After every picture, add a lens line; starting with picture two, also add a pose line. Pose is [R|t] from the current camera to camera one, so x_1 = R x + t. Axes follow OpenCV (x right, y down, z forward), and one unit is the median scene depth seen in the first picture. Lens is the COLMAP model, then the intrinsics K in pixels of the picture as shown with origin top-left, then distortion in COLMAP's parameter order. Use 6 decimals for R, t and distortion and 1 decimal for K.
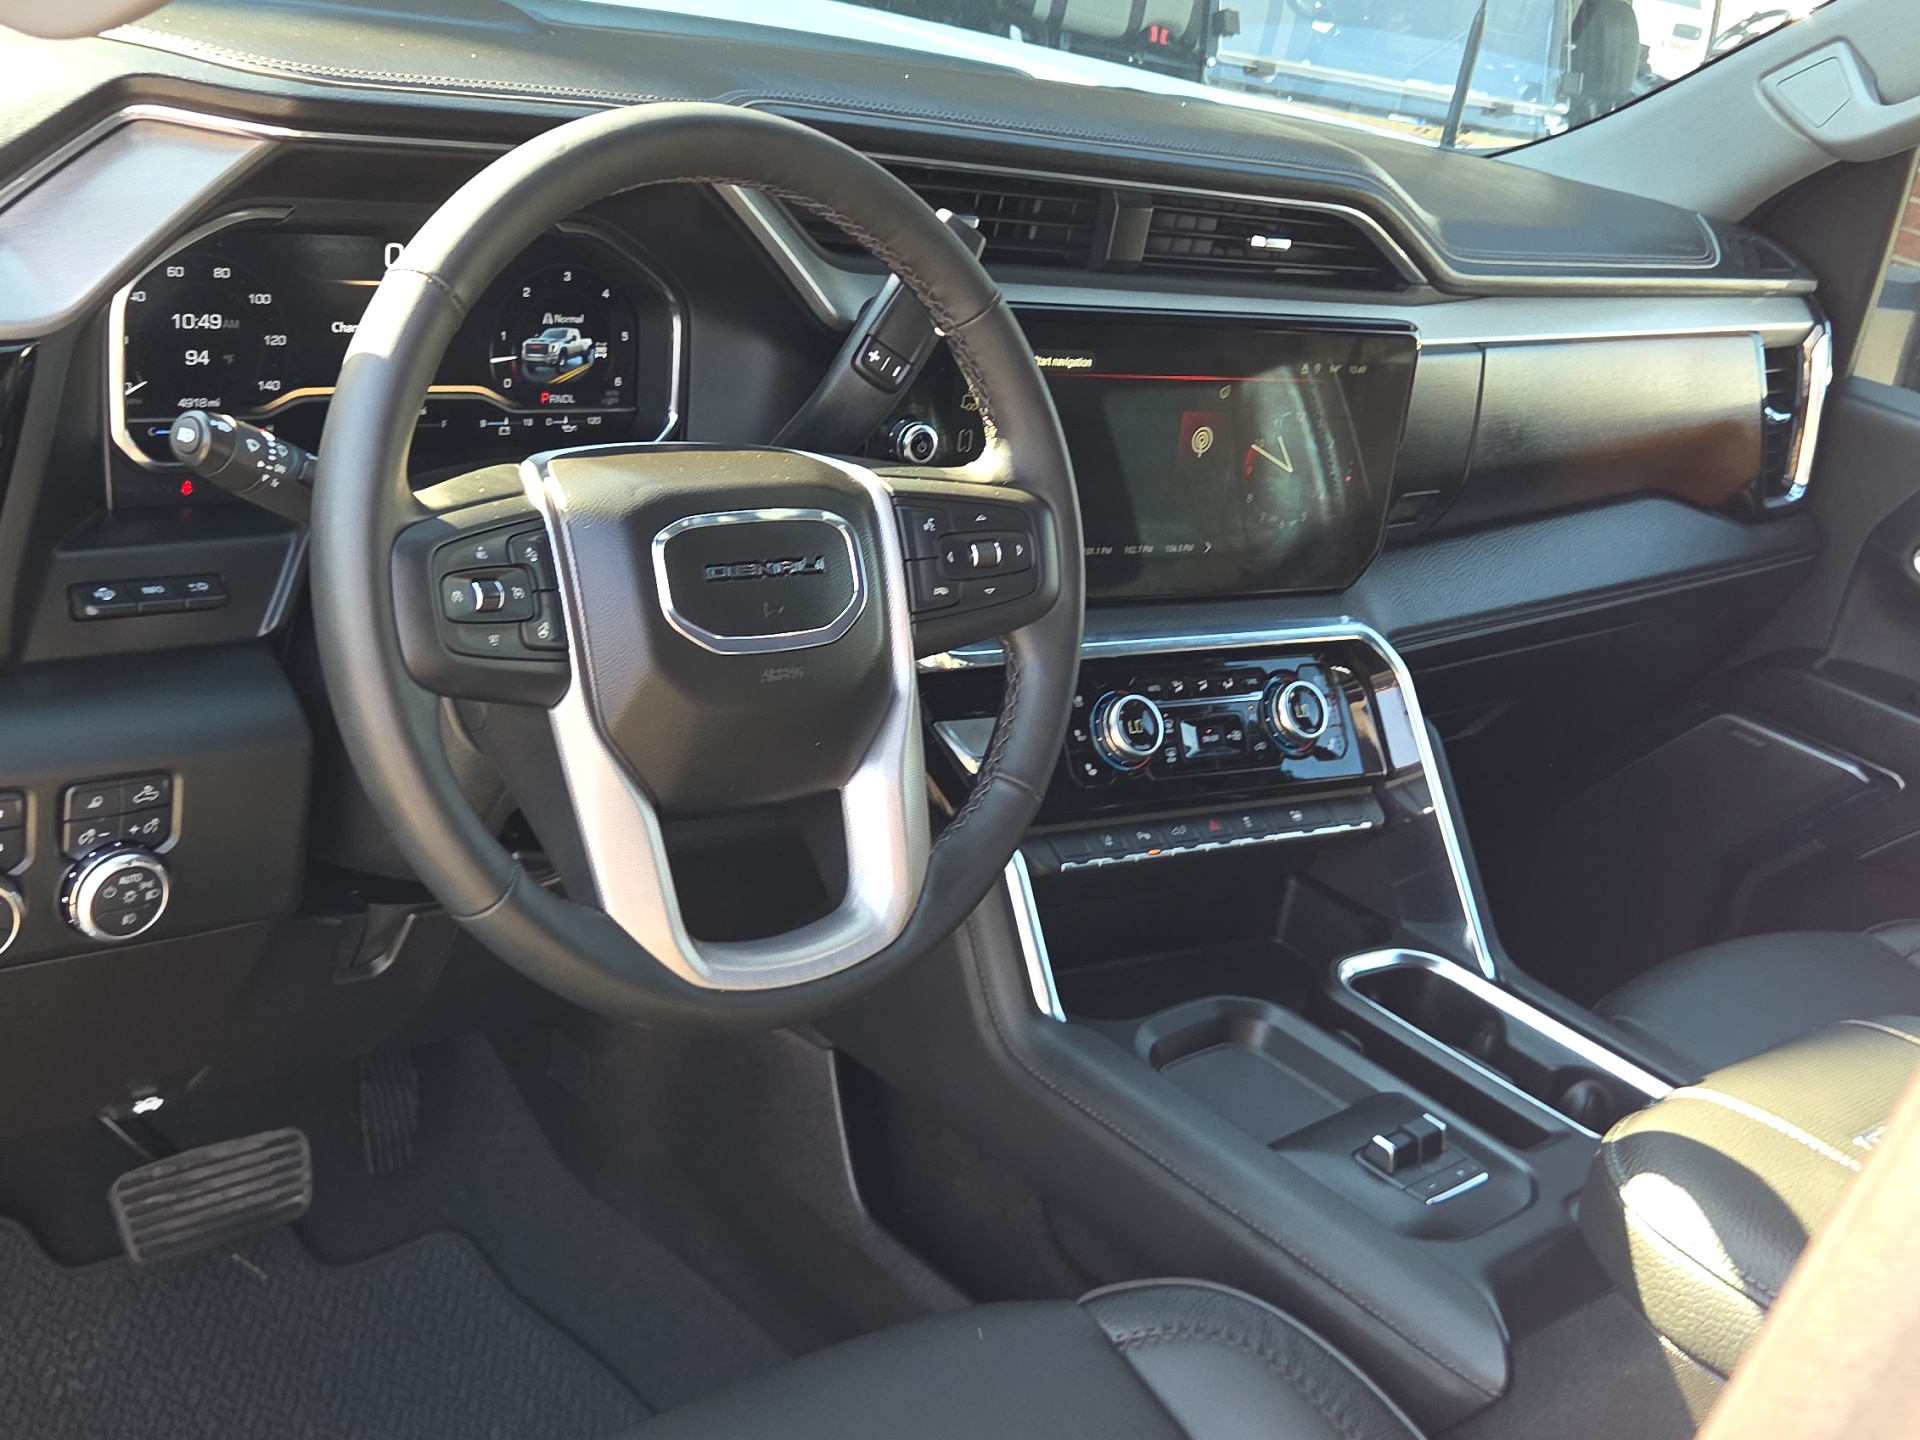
lens RADIAL K [[2285.6, 0, 950.6], [0, 2285.6, 706.7], [0, 0, 1]] dist [0.052500, 0.000000]
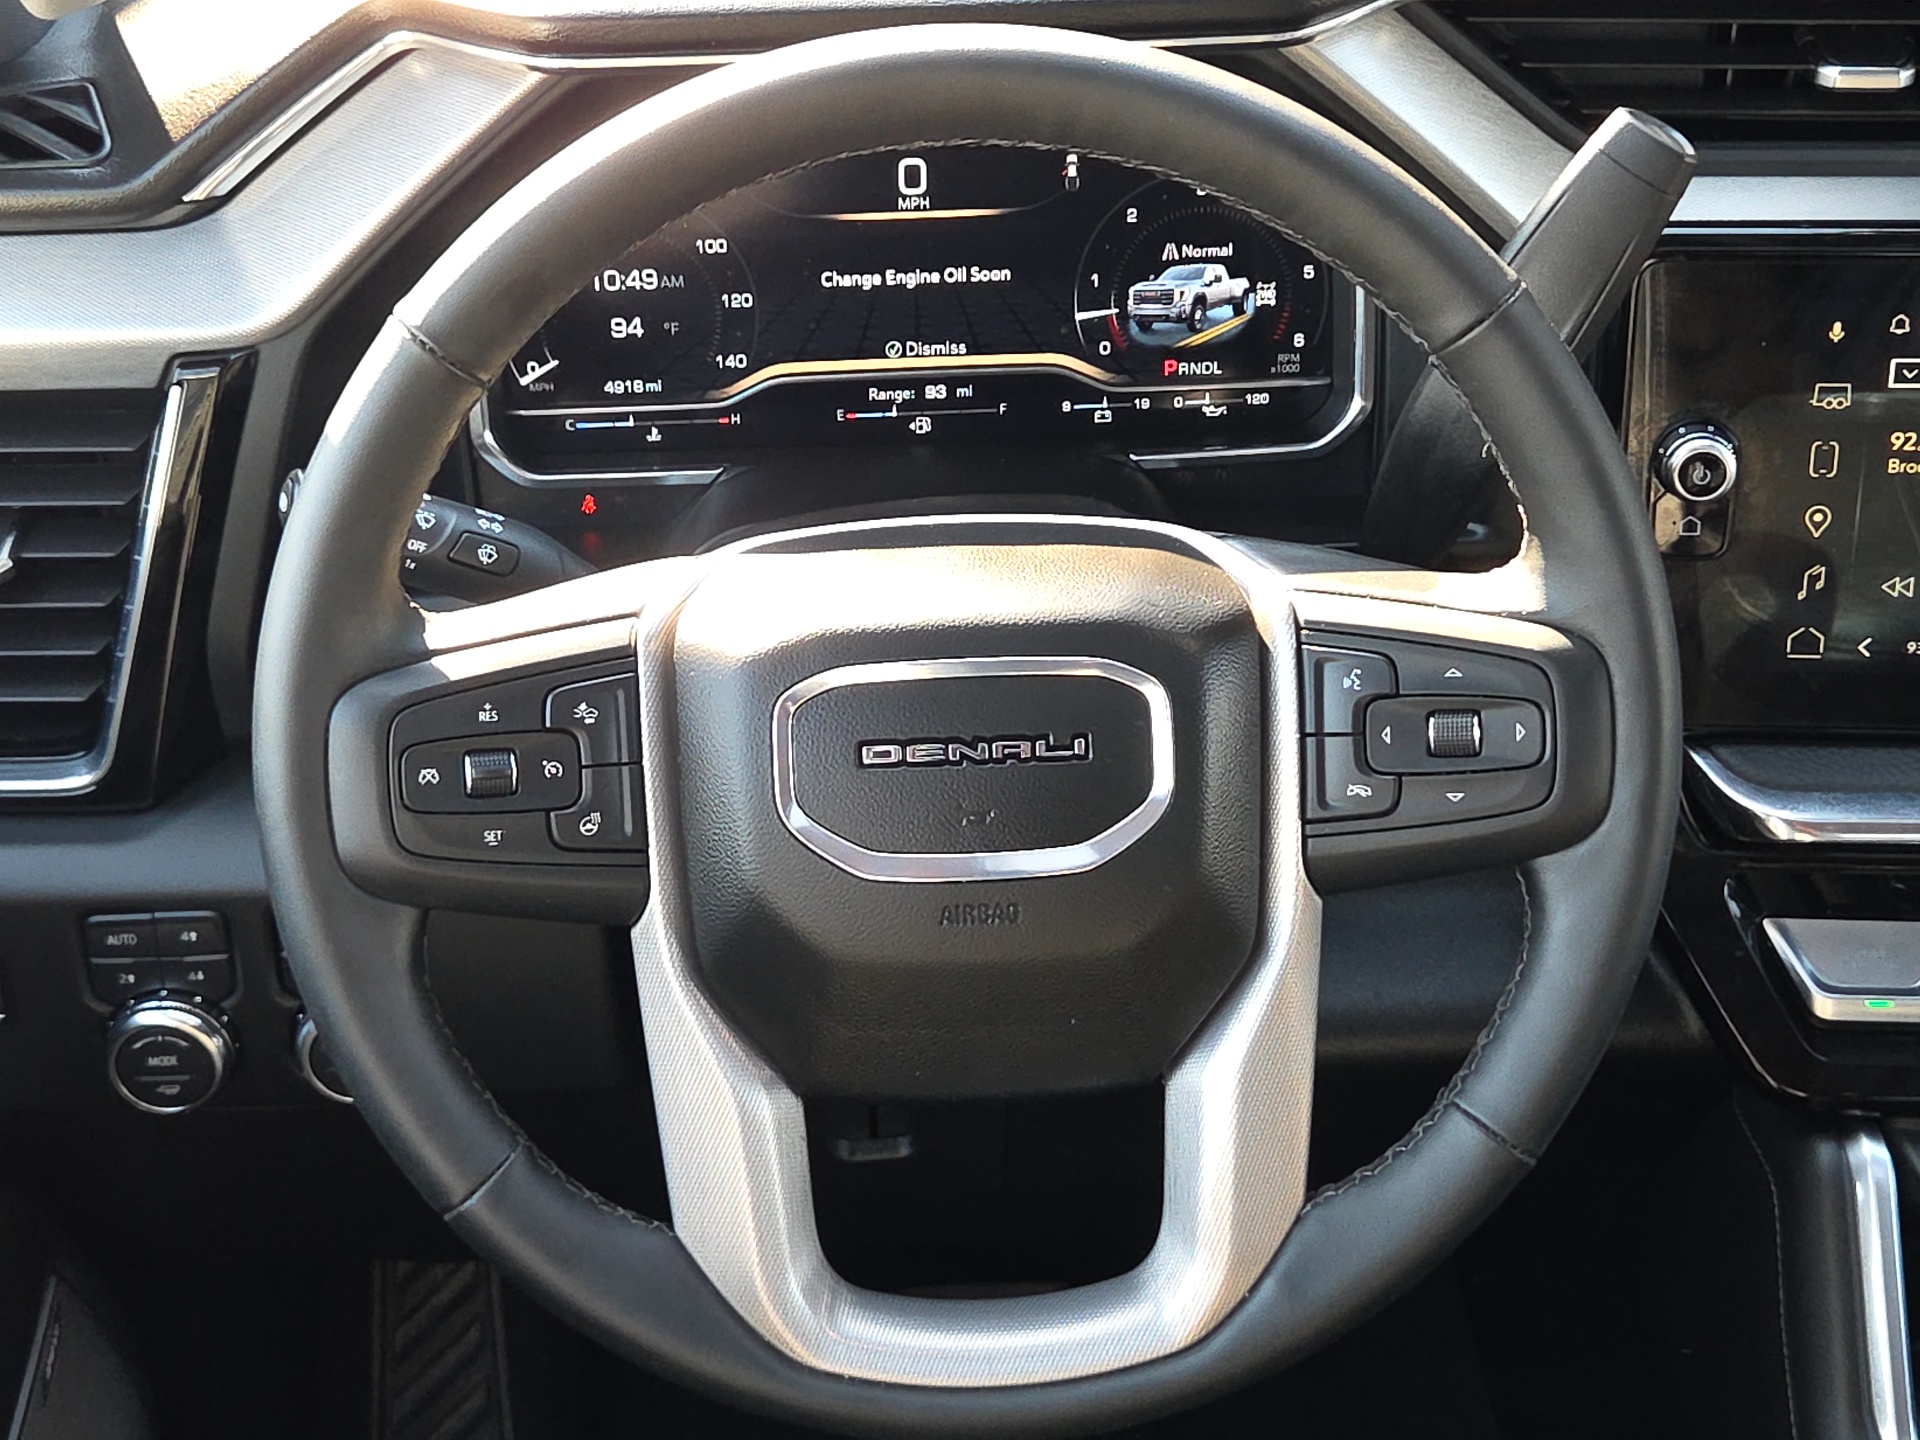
lens RADIAL K [[3172.0, 0, 980.8], [0, 3172.0, 683.7], [0, 0, 1]] dist [0.105231, 0.000000]
pose [[0.770751, 0.118594, -0.626001, 0.378046], [-0.071278, 0.992406, 0.100248, -0.133264], [0.633136, -0.032646, 0.773352, 0.242078]]
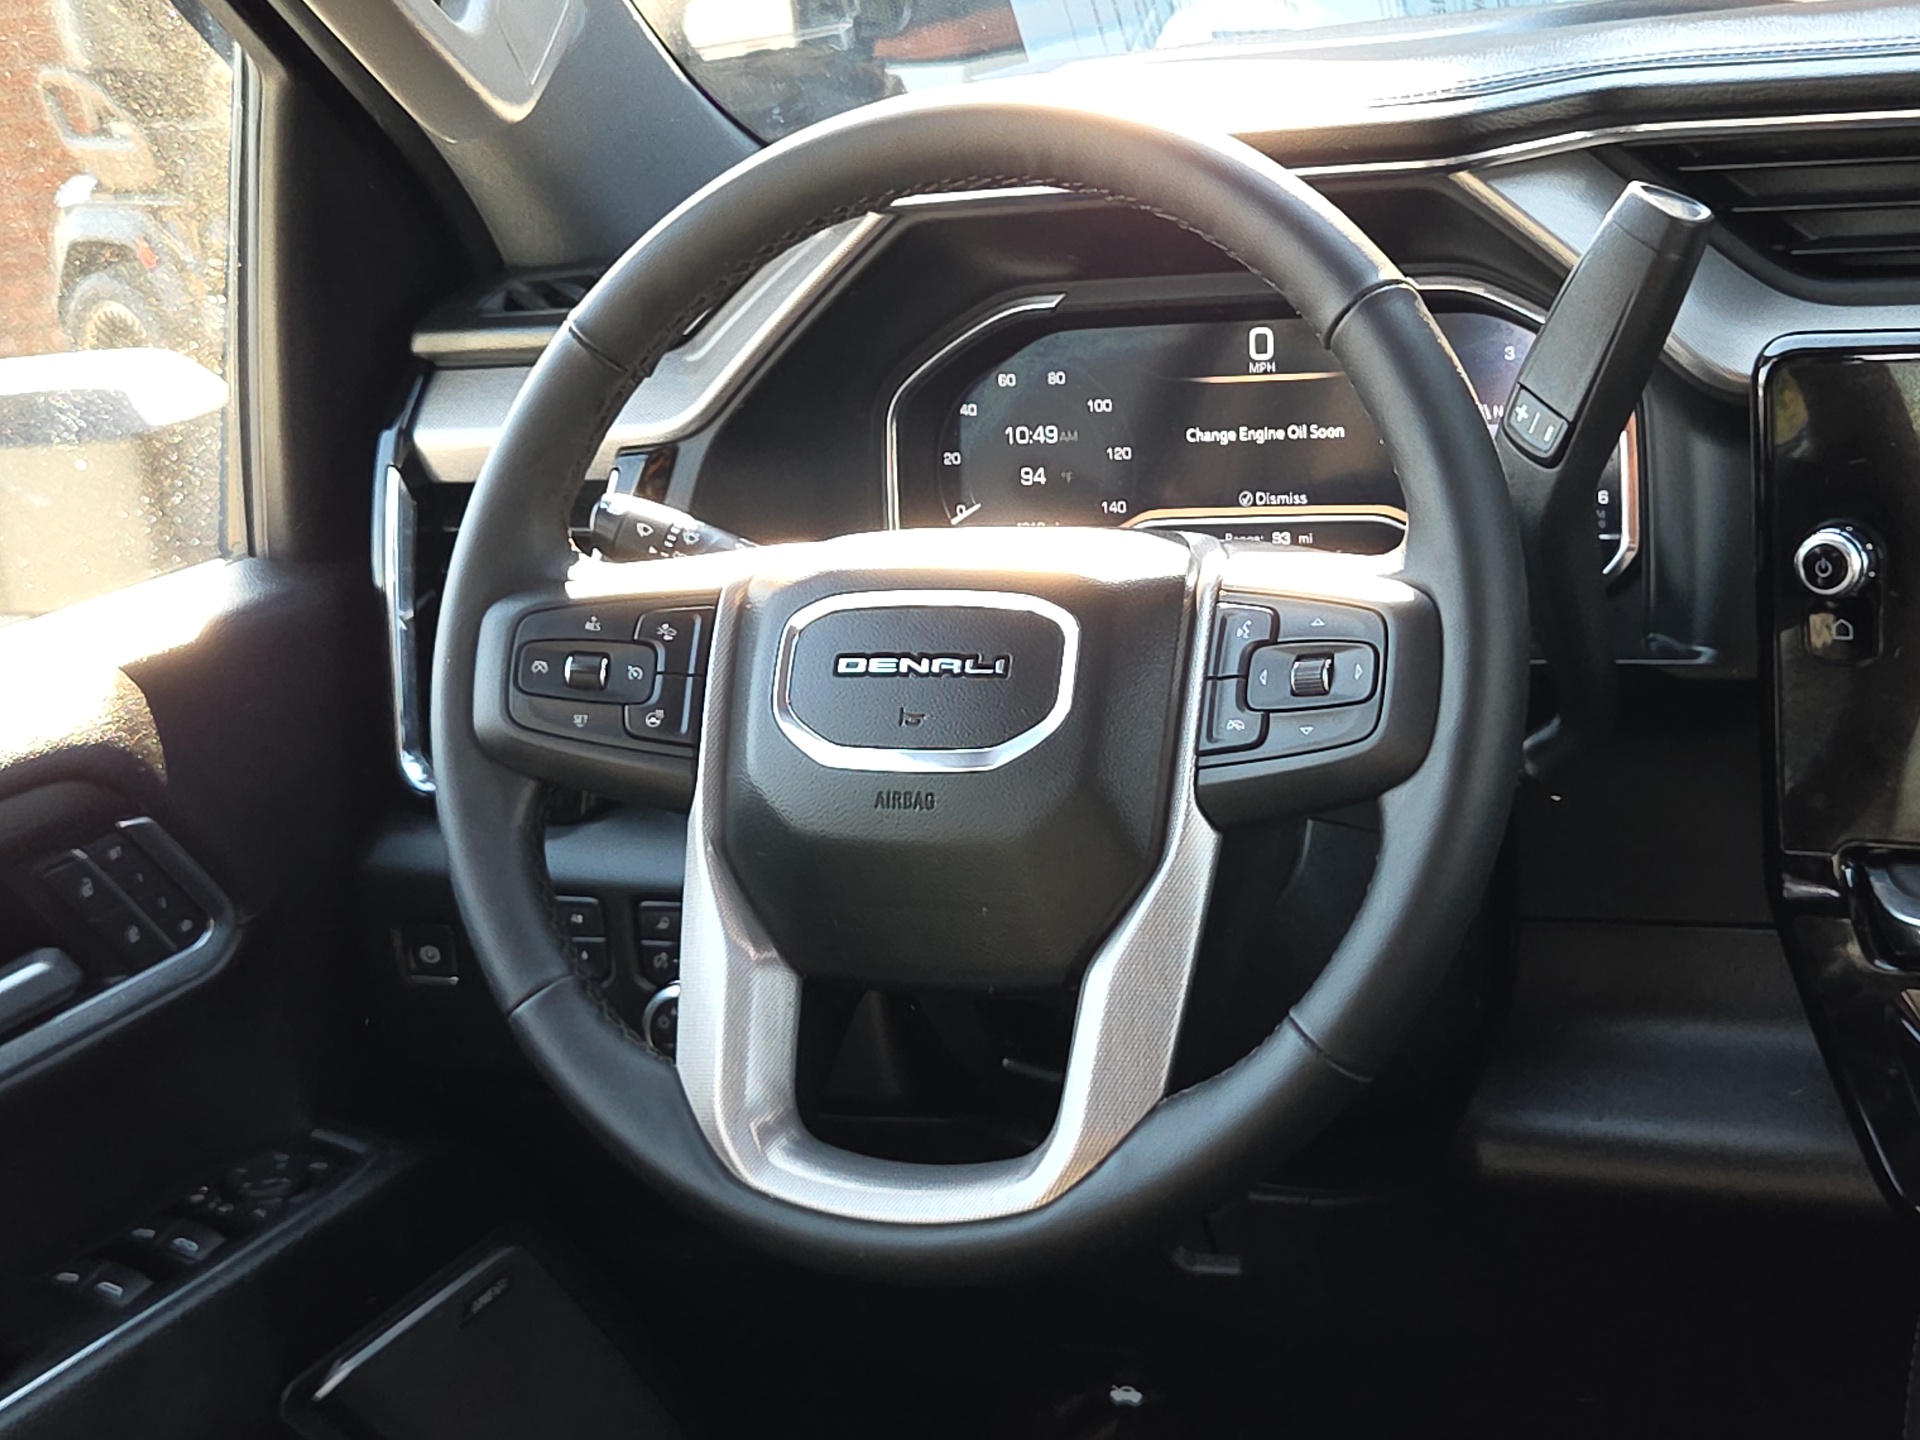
lens RADIAL K [[3430.2, 0, 953.9], [0, 3430.2, 679.4], [0, 0, 1]] dist [0.058013, 0.000000]
pose [[0.346479, -0.010581, -0.937998, 0.789755], [-0.161079, 0.984413, -0.070604, 0.018580], [0.924124, 0.175555, 0.339374, 0.488018]]
